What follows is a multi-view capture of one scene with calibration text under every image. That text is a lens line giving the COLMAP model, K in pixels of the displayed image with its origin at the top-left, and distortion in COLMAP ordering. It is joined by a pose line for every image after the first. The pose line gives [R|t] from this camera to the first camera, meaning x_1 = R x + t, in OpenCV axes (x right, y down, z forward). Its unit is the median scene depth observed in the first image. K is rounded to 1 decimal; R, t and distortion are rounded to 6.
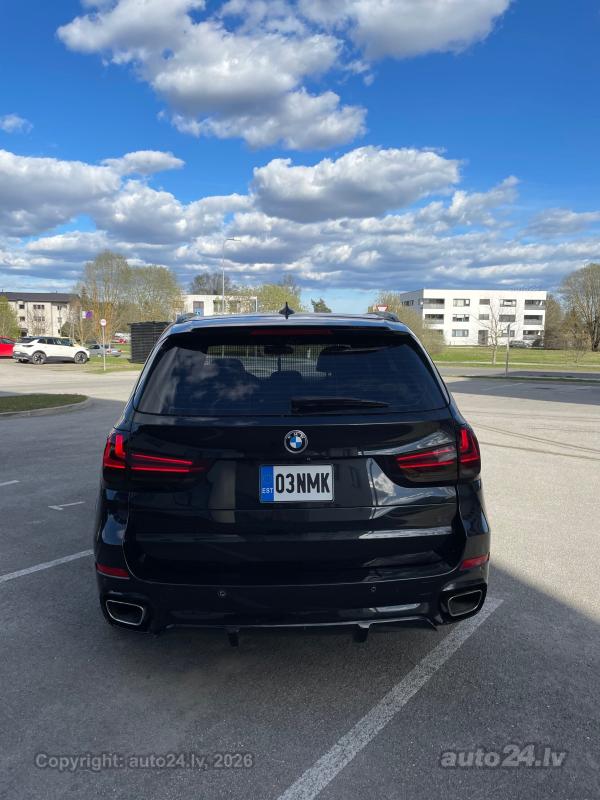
lens RADIAL K [[602.5, 0, 297.0], [0, 602.5, 399.9], [0, 0, 1]] dist [0.091522, -0.122287]
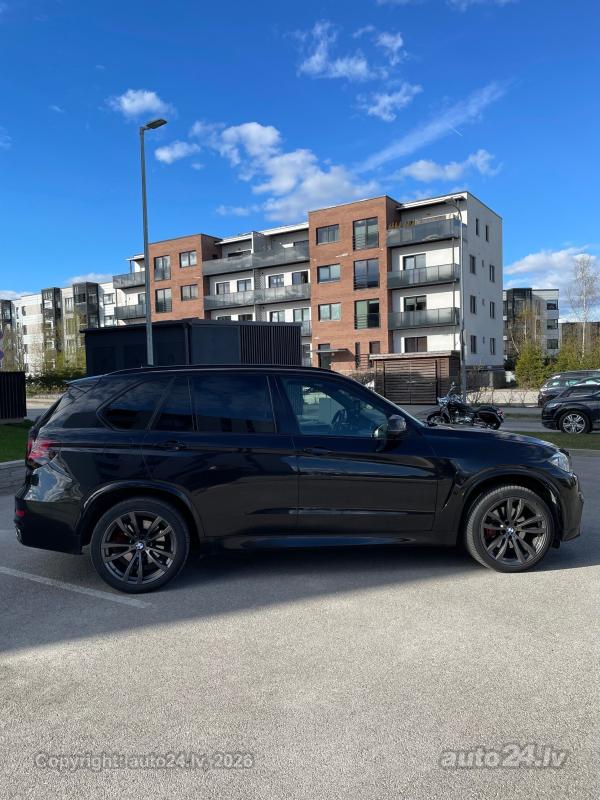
lens RADIAL K [[602.5, 0, 297.0], [0, 602.5, 399.9], [0, 0, 1]] dist [0.091522, -0.122287]
pose [[0.080187, 0.027168, -0.996410, 2.220083], [-0.084127, 0.996246, 0.020394, -0.180855], [0.993223, 0.082189, 0.082171, 1.687751]]
